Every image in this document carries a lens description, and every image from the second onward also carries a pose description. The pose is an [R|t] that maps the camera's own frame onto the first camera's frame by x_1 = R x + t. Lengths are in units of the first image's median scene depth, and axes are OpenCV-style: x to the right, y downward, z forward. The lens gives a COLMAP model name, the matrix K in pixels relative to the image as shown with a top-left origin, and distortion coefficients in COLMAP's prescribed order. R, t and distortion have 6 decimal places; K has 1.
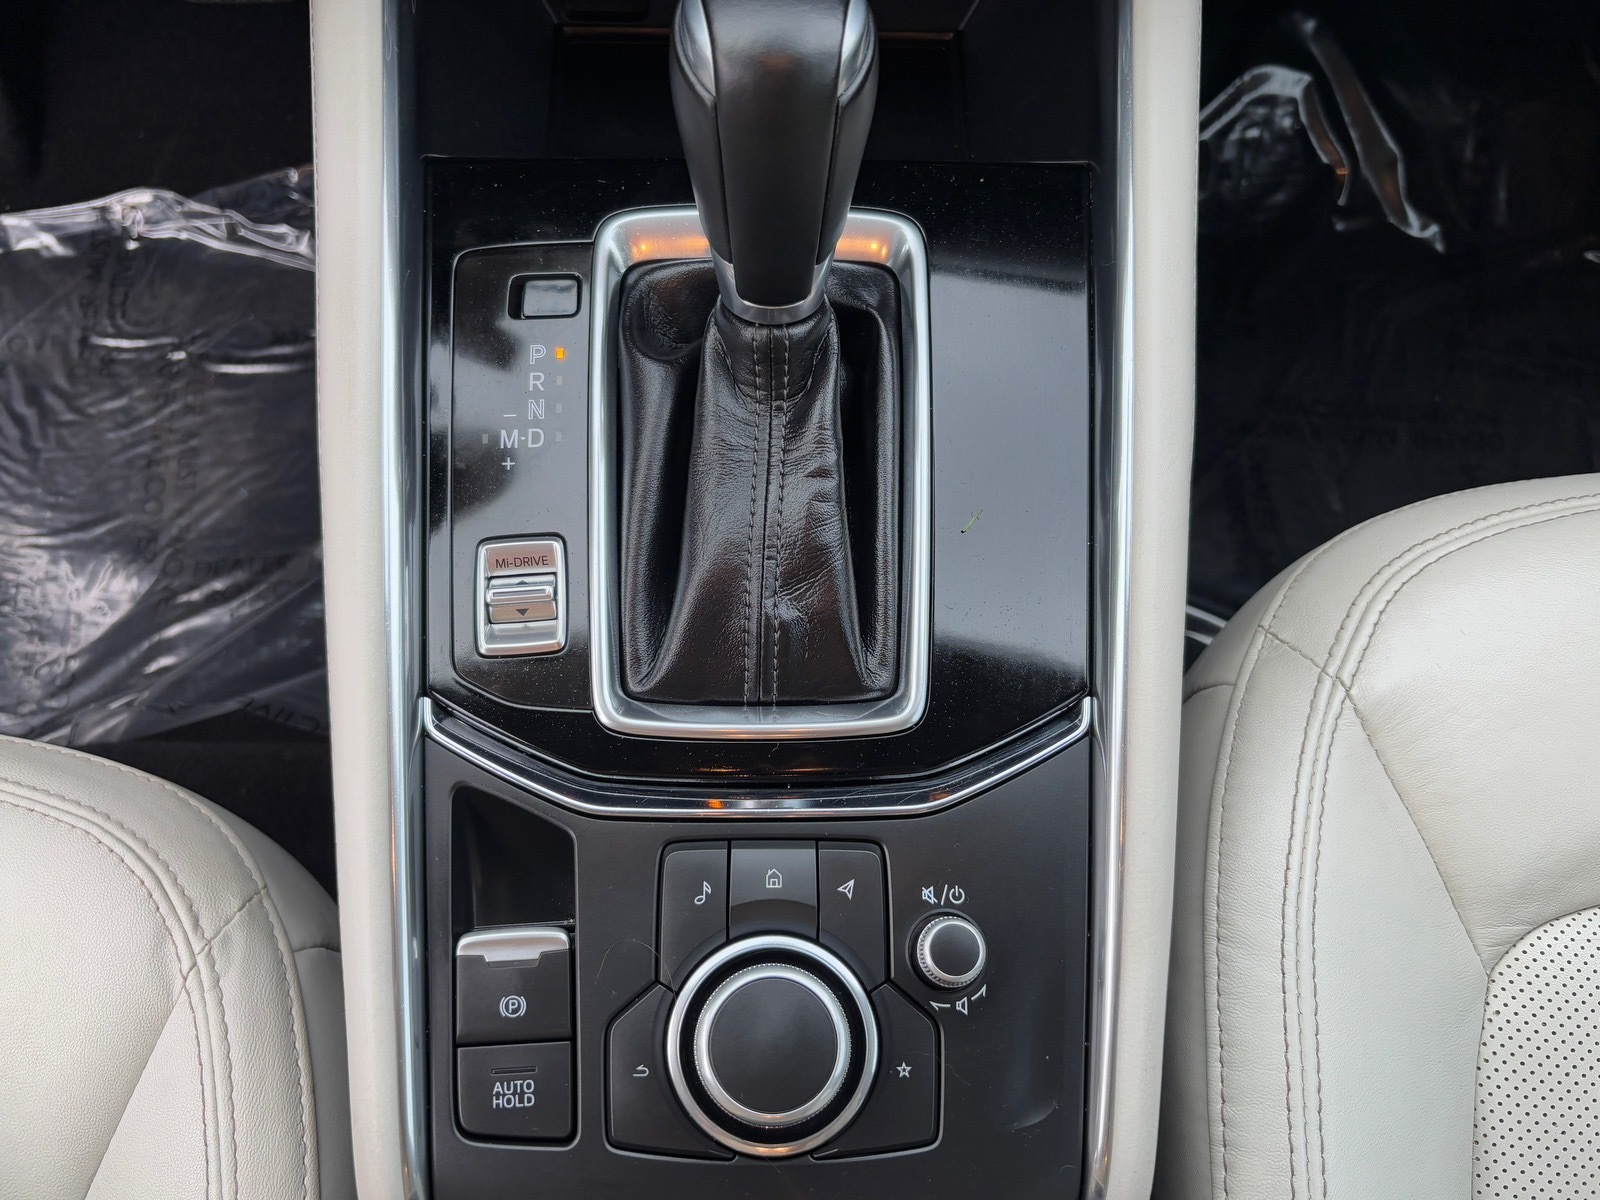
lens RADIAL K [[1285.5, 0, 792.2], [0, 1285.5, 598.2], [0, 0, 1]] dist [0.030163, -0.027872]
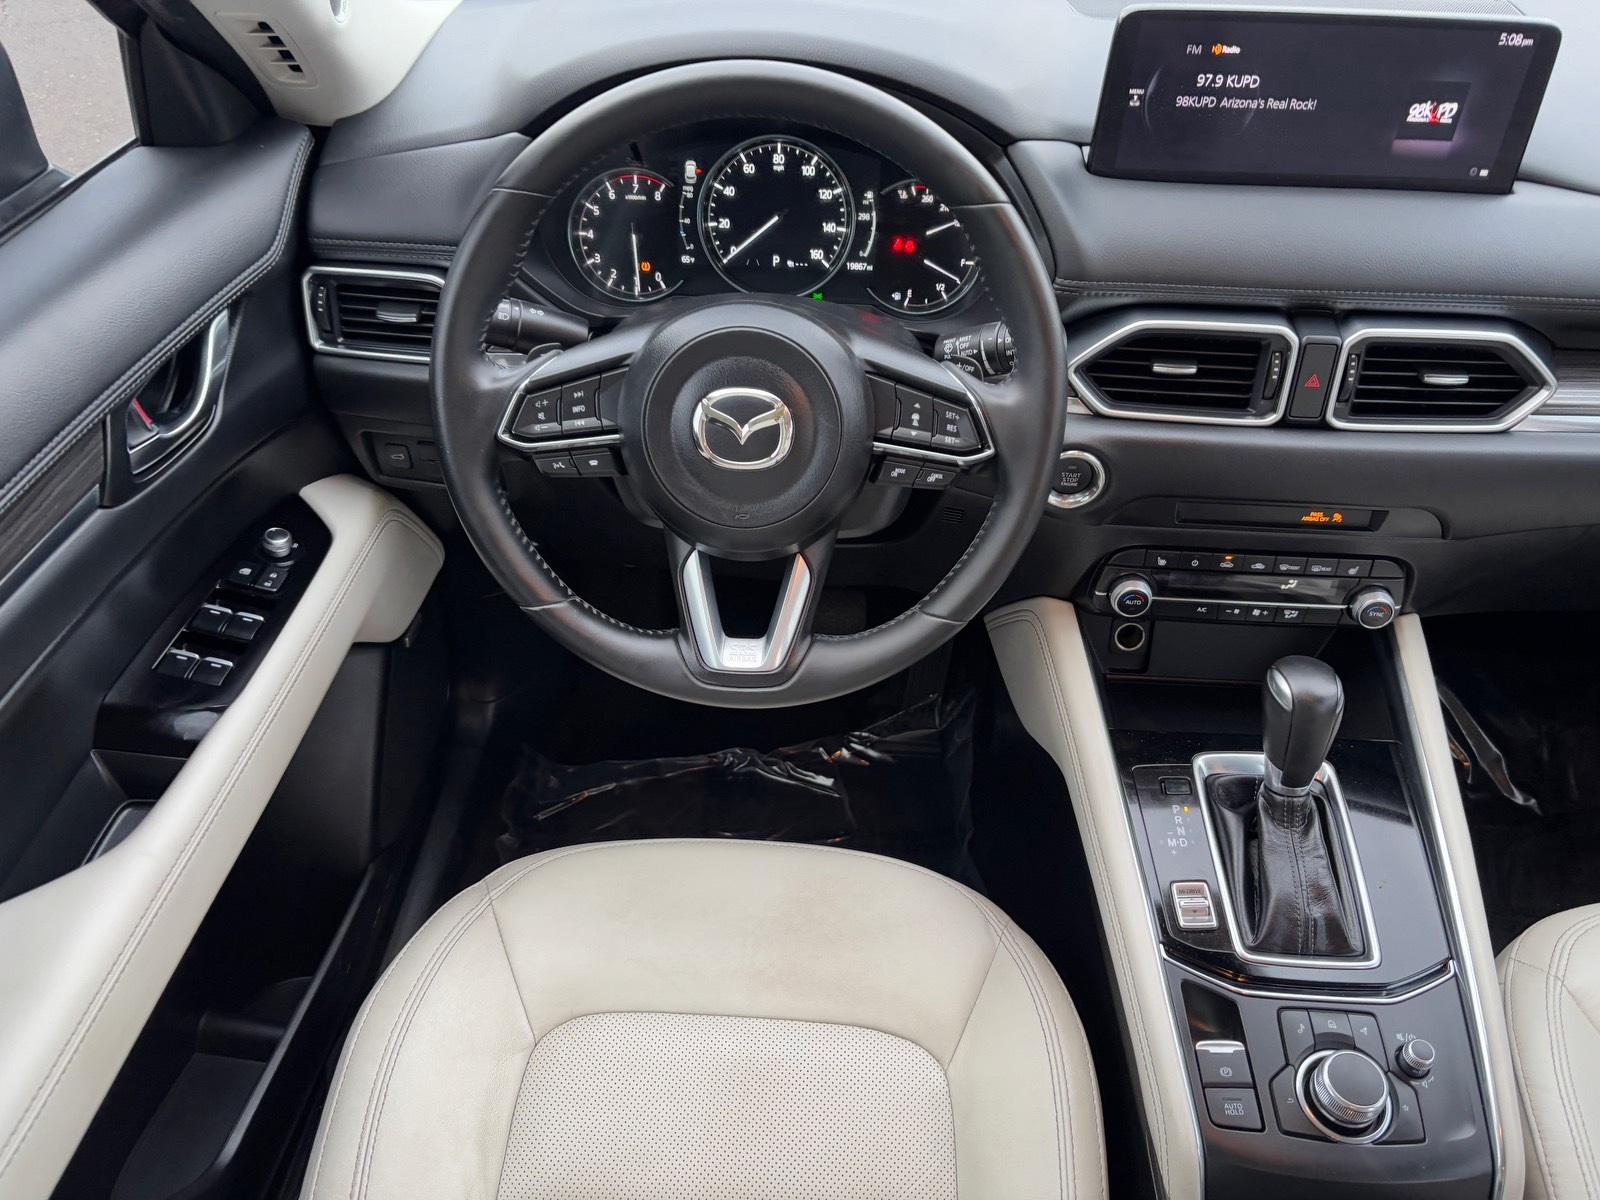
lens RADIAL K [[1220.2, 0, 805.8], [0, 1220.2, 611.2], [0, 0, 1]] dist [0.032441, -0.041912]
pose [[0.997687, 0.027517, -0.062161, -0.754846], [-0.051582, 0.902027, -0.428586, 0.486622], [0.044277, 0.430801, 0.901360, -1.219080]]
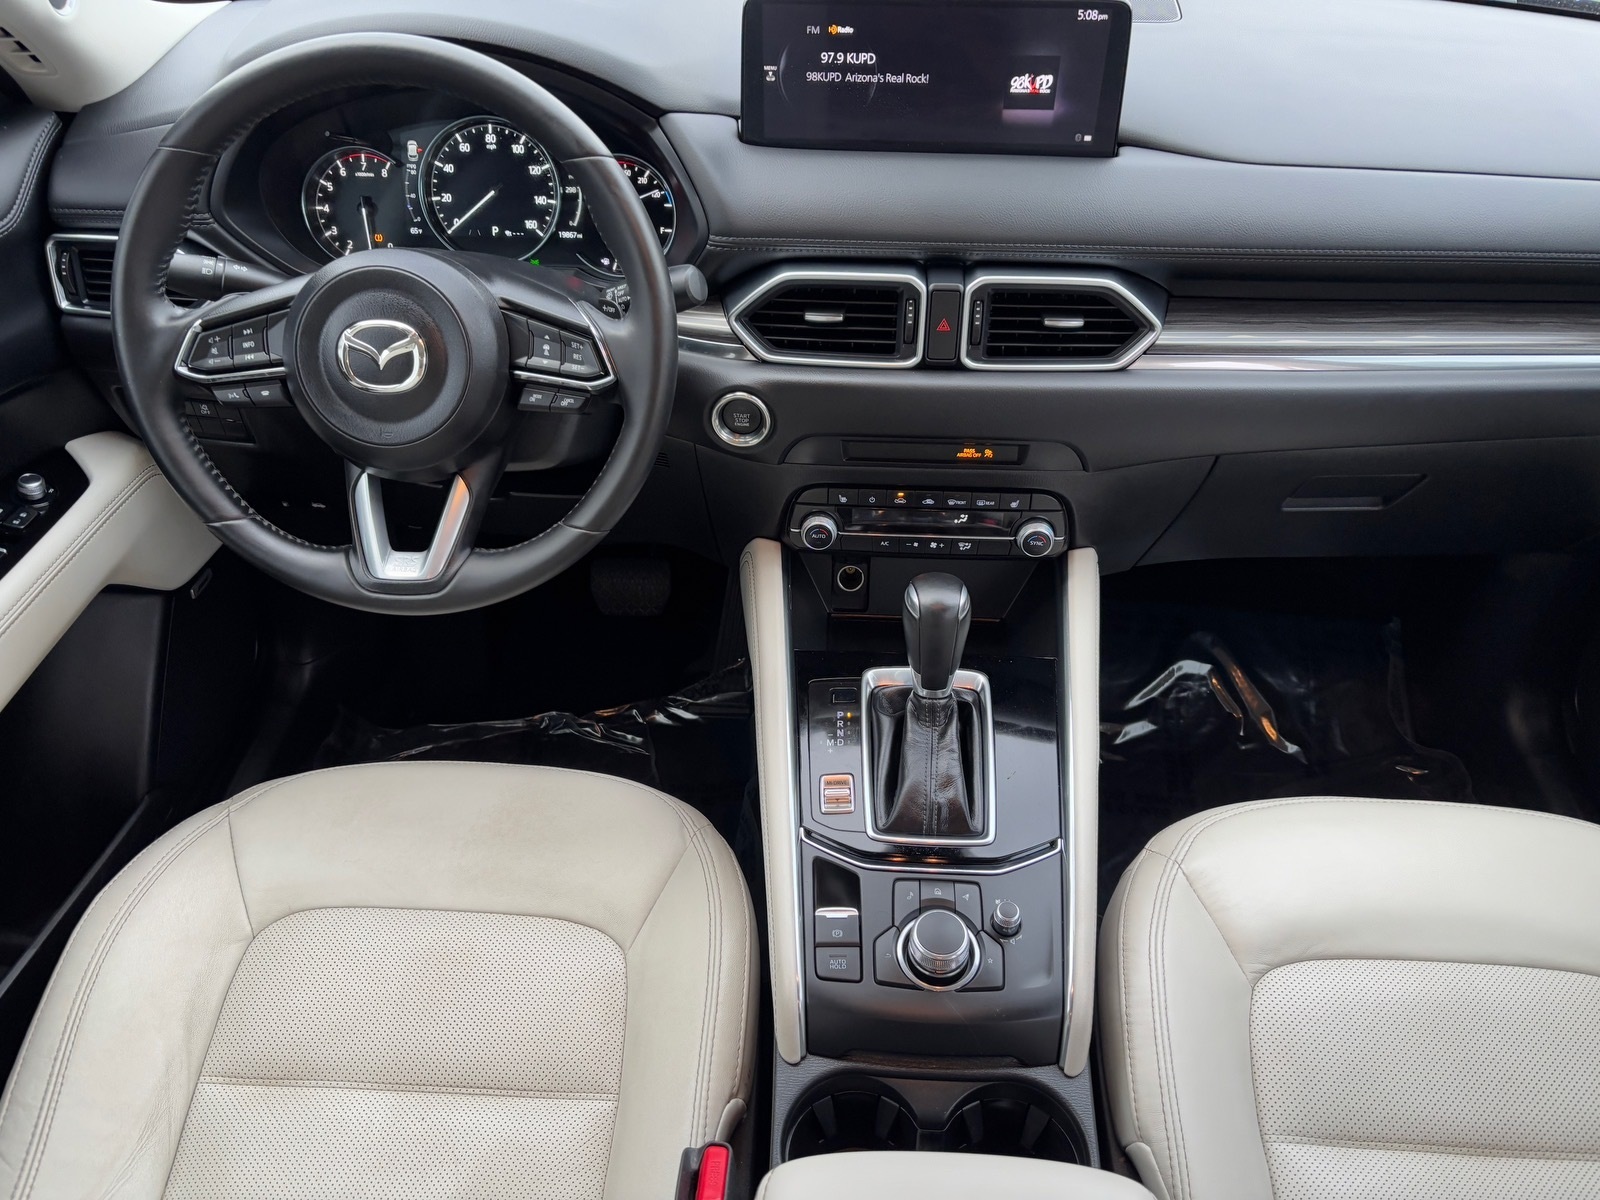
lens RADIAL K [[1220.2, 0, 803.6], [0, 1220.2, 611.0], [0, 0, 1]] dist [0.032441, -0.041912]
pose [[0.997888, 0.015494, -0.063090, -0.122335], [-0.042648, 0.888817, -0.456274, 0.759052], [0.049005, 0.458000, 0.887600, -1.300520]]
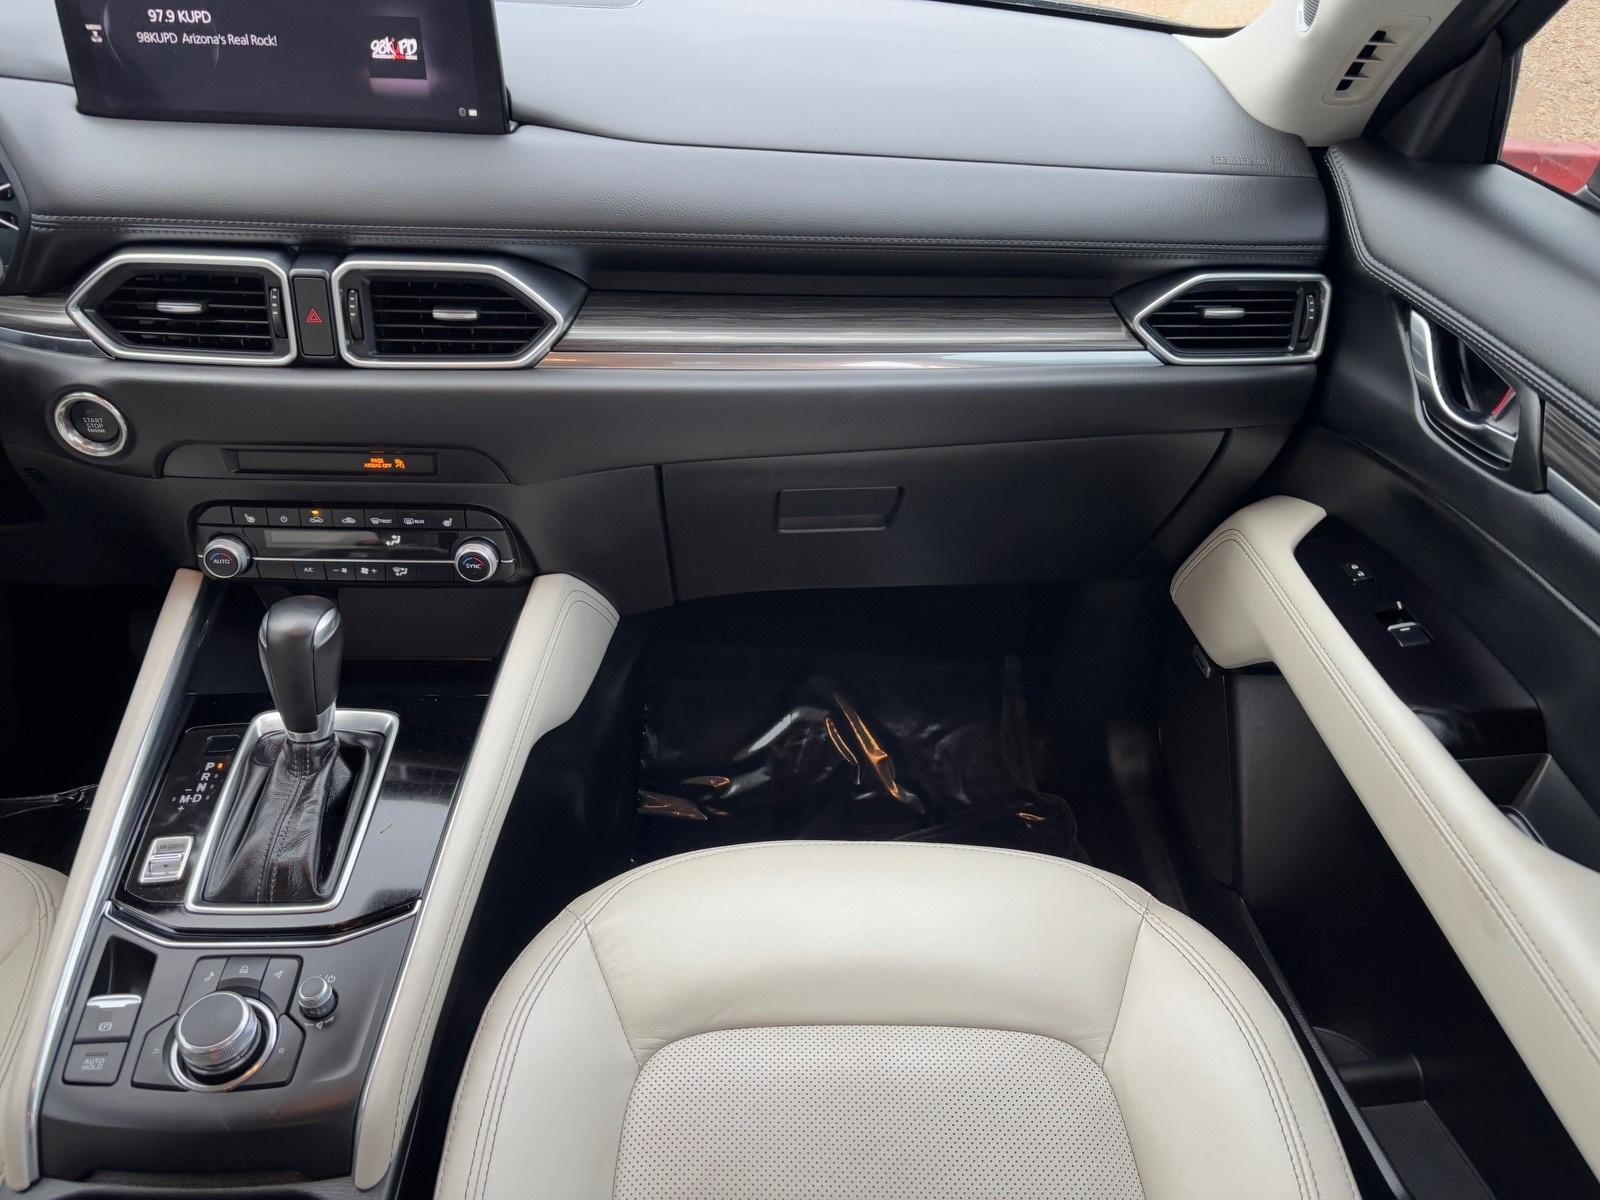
lens RADIAL K [[1220.2, 0, 793.3], [0, 1220.2, 606.8], [0, 0, 1]] dist [0.032441, -0.041912]
pose [[0.999807, -0.006587, 0.018532, 0.781911], [0.015185, 0.857357, -0.514497, 0.688586], [-0.012500, 0.514679, 0.857292, -0.982339]]
